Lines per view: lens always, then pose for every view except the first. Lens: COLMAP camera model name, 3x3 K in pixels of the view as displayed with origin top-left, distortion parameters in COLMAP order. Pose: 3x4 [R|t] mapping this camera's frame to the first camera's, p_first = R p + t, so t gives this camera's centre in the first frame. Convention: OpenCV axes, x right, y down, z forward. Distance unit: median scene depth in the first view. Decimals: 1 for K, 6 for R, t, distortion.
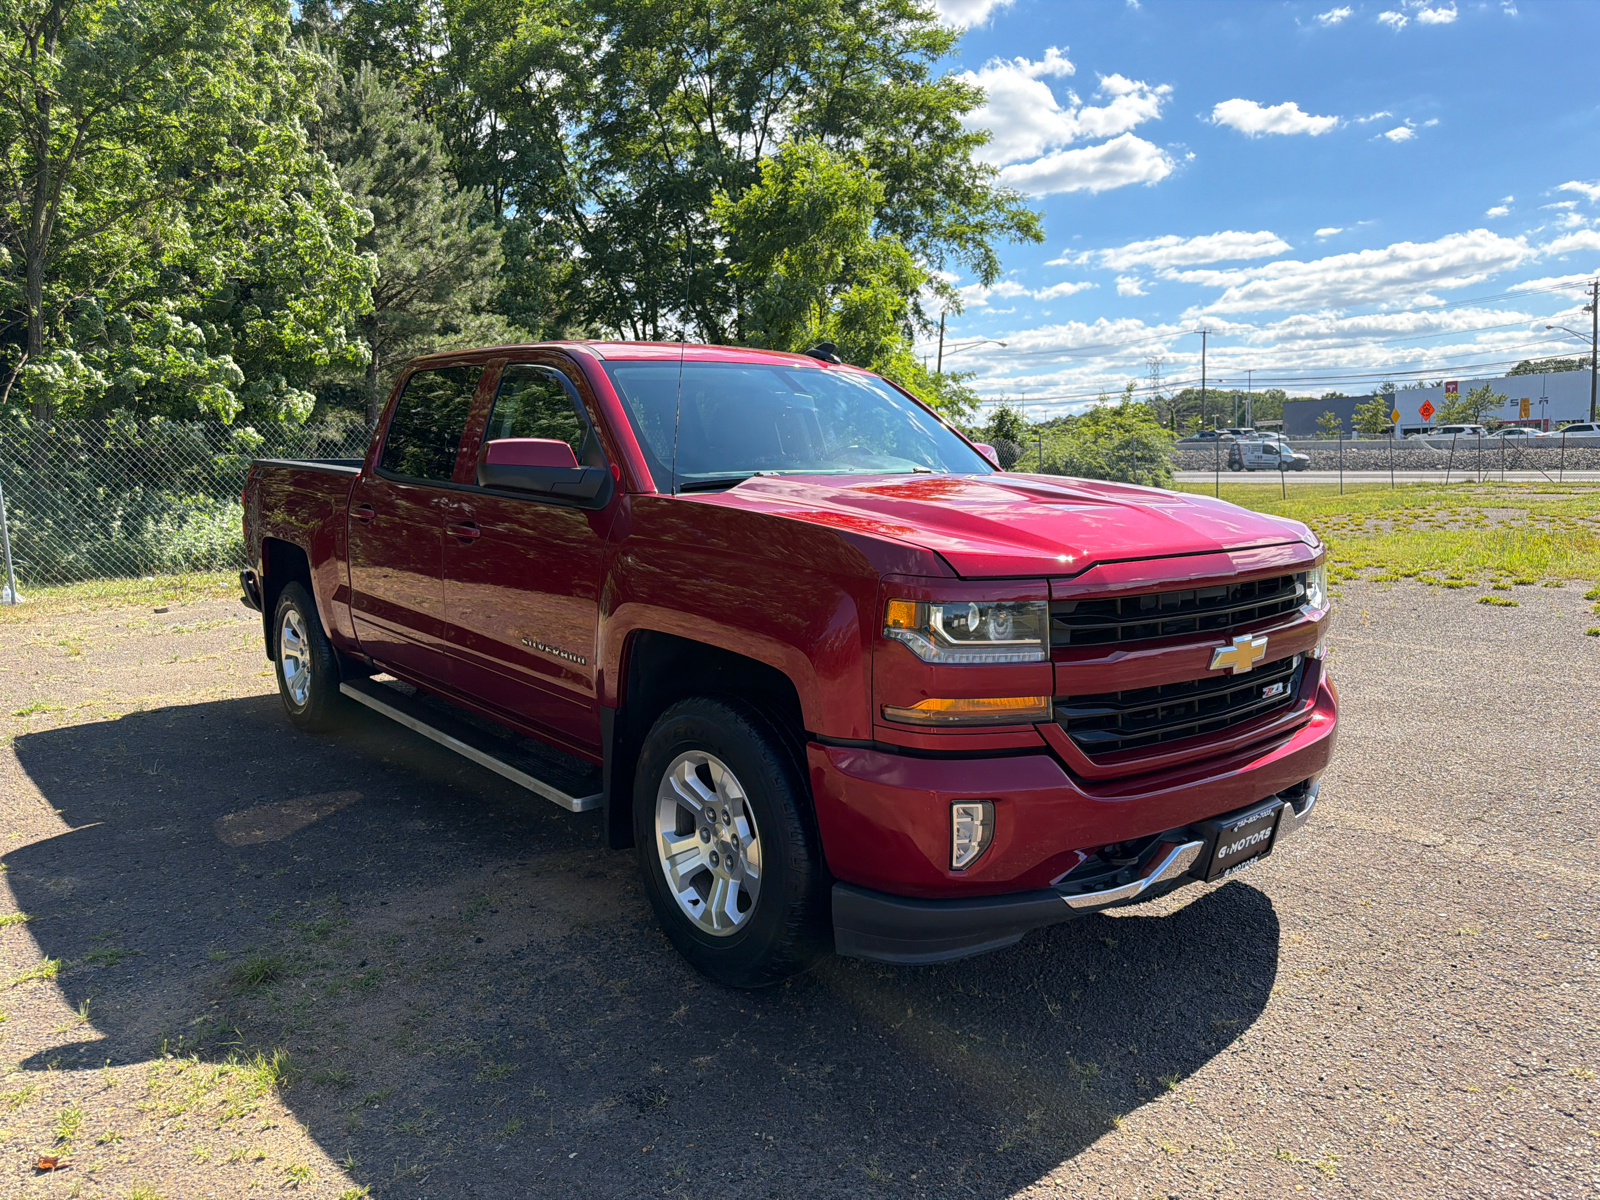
lens RADIAL K [[1076.0, 0, 785.4], [0, 1076.0, 610.2], [0, 0, 1]] dist [0.057594, -0.074780]
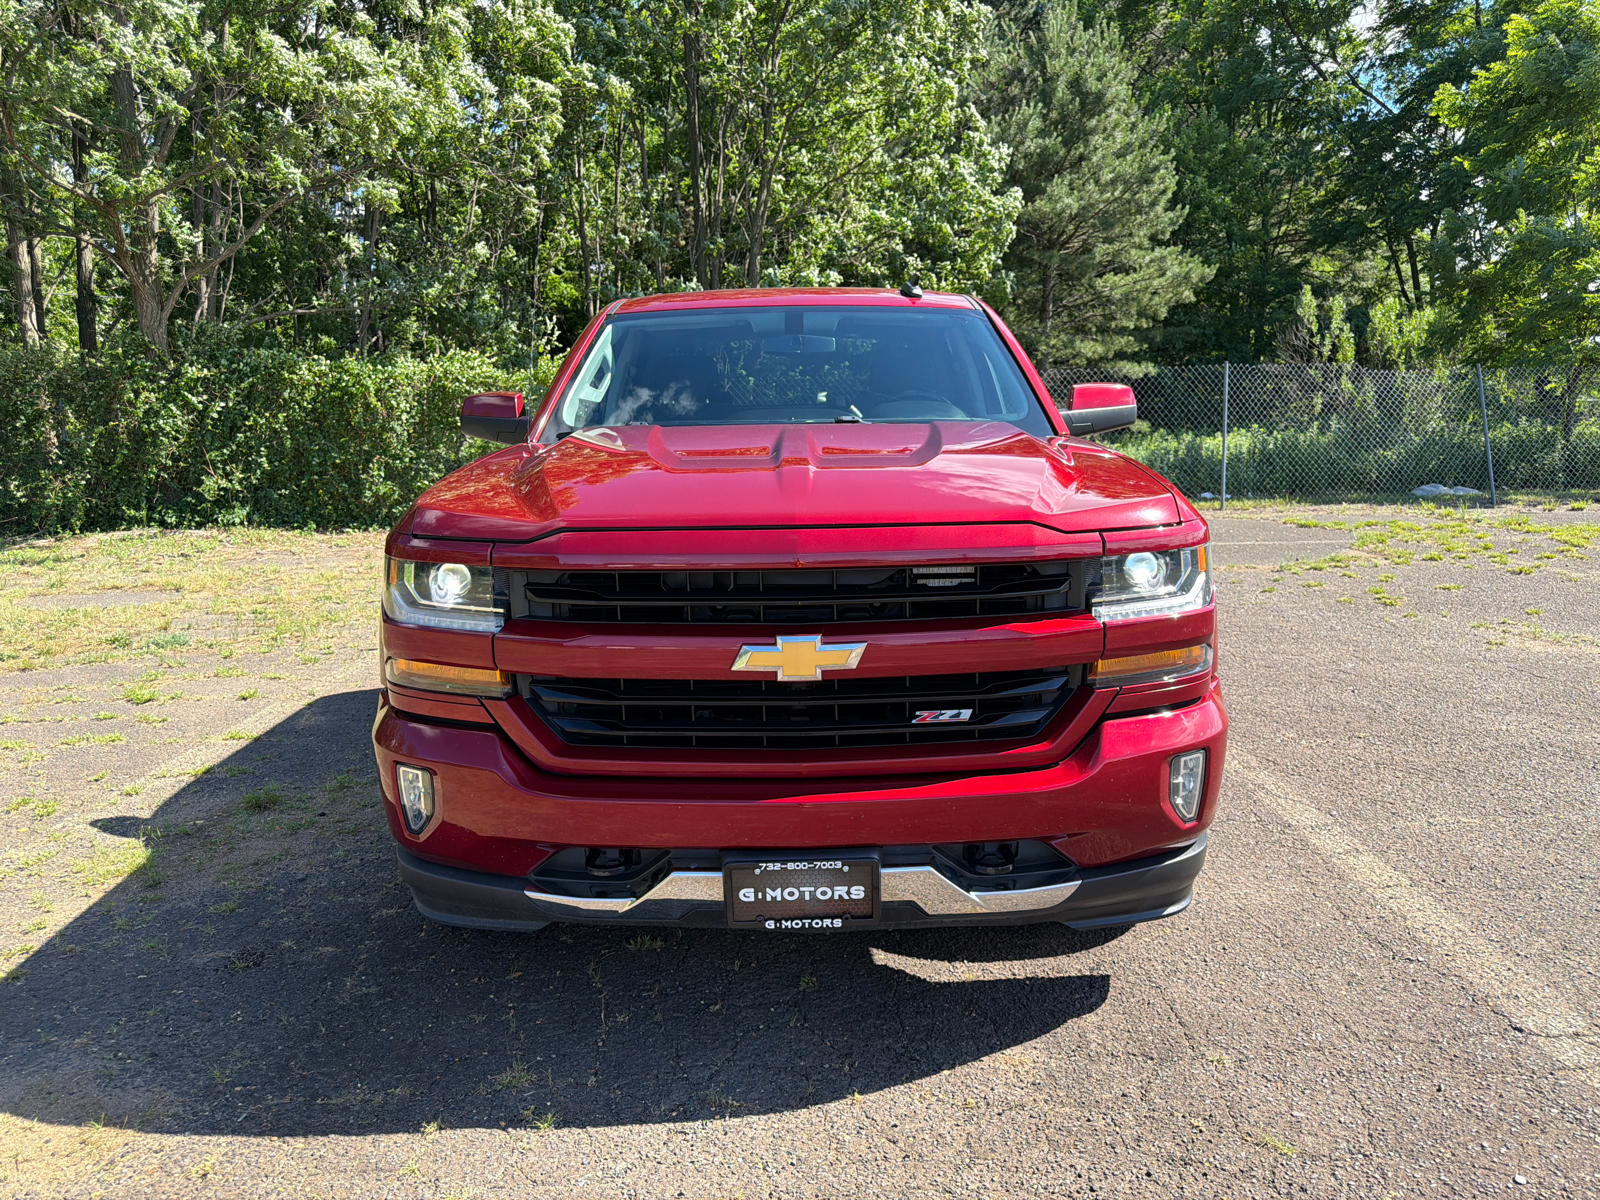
lens RADIAL K [[1104.9, 0, 809.5], [0, 1104.9, 602.3], [0, 0, 1]] dist [0.047019, -0.057082]
pose [[0.785137, 0.092928, -0.612311, 0.221473], [-0.067160, 0.995624, 0.064986, -0.012963], [0.615670, -0.009900, 0.787942, 0.088722]]
